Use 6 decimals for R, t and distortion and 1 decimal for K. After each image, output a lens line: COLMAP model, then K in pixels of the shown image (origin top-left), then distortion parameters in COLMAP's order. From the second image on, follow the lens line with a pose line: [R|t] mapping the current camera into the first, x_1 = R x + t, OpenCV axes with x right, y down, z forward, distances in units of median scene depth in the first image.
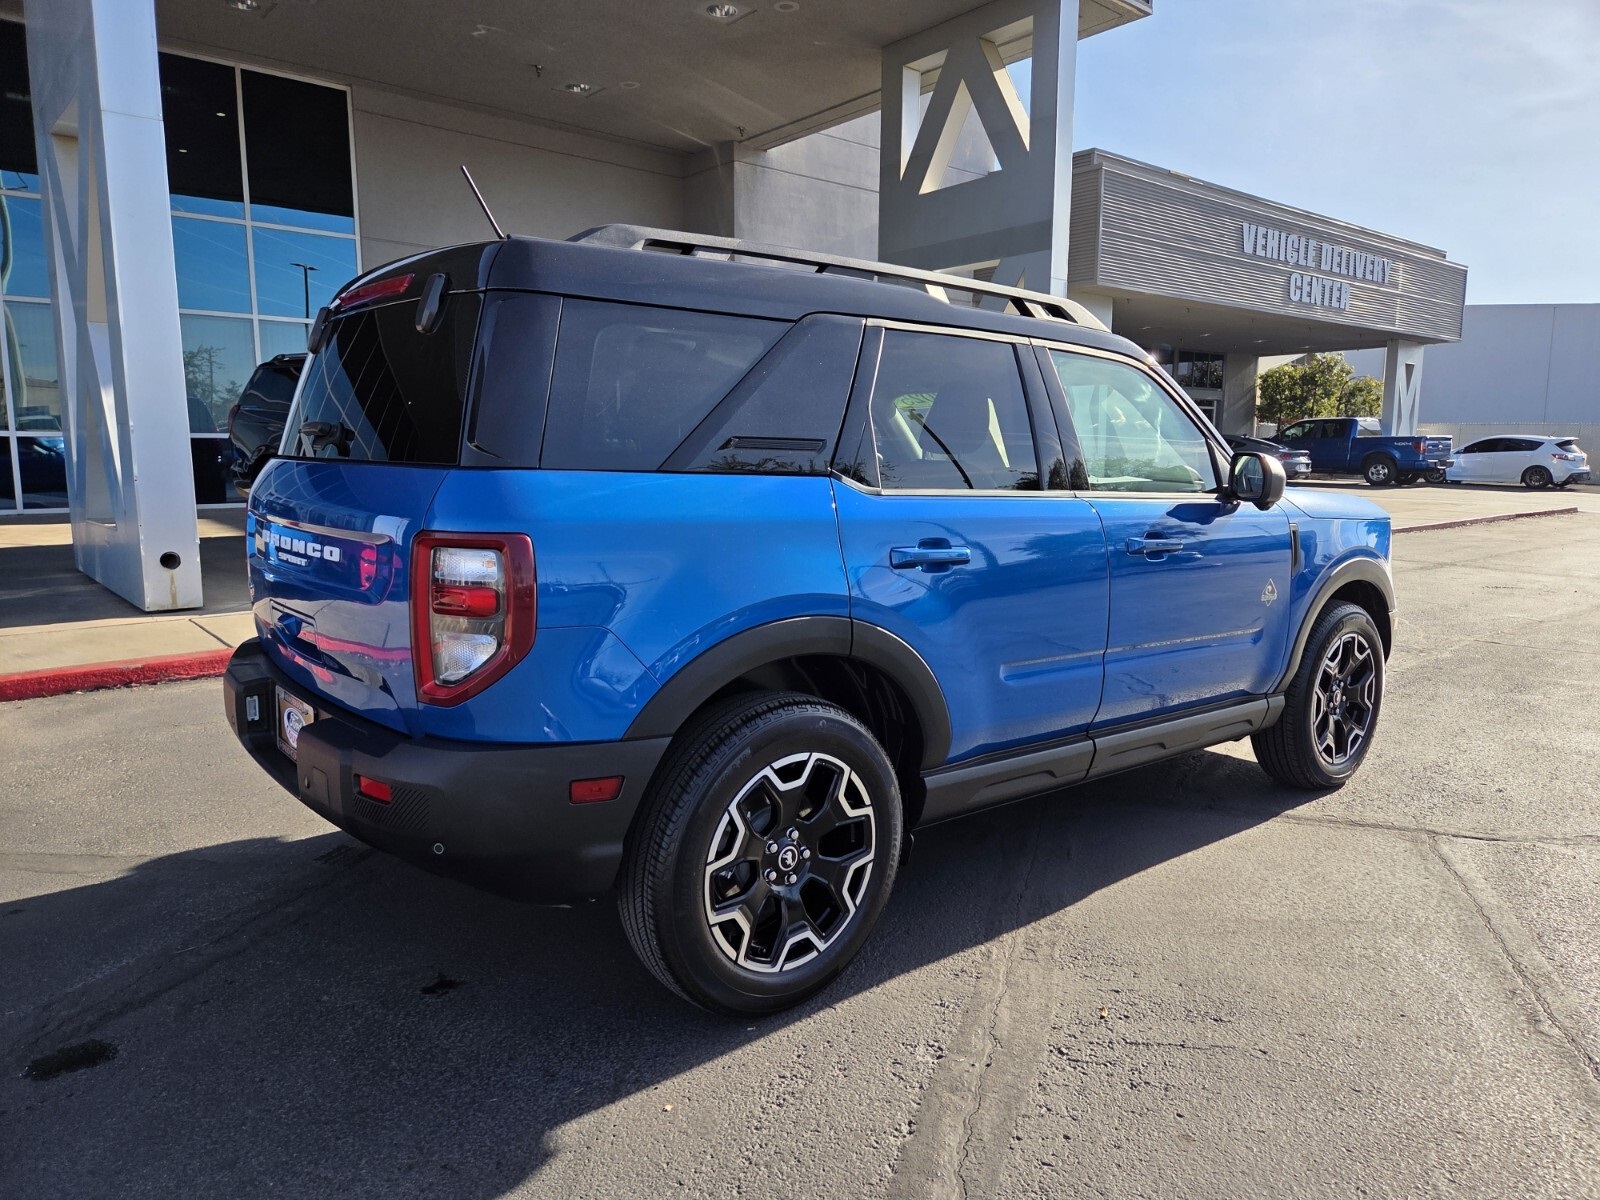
lens RADIAL K [[1068.4, 0, 800.0], [0, 1068.4, 600.0], [0, 0, 1]] dist [0.081306, -0.084968]
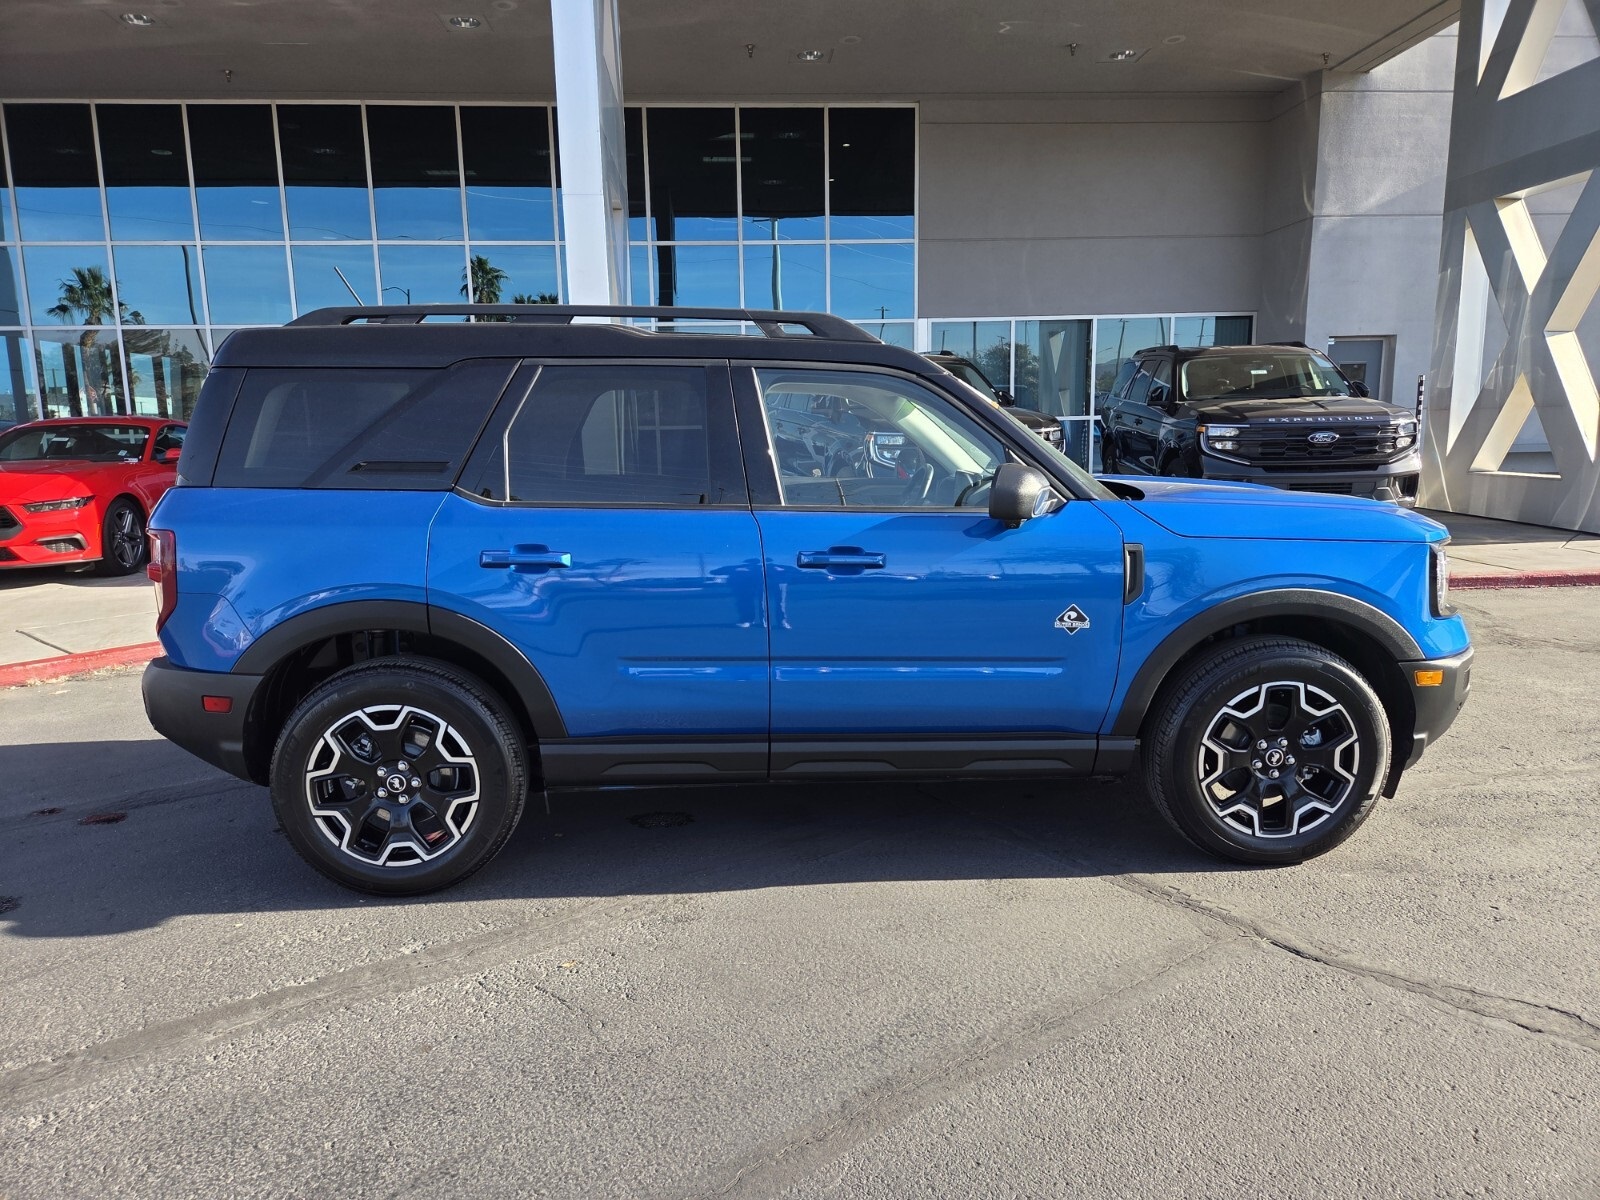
lens RADIAL K [[1068.4, 0, 800.0], [0, 1068.4, 600.0], [0, 0, 1]] dist [0.081306, -0.084968]
pose [[0.803387, 0.078079, -0.590315, 1.107969], [-0.061260, 0.996943, 0.048490, -0.074369], [0.592297, -0.002794, 0.805715, 0.220672]]
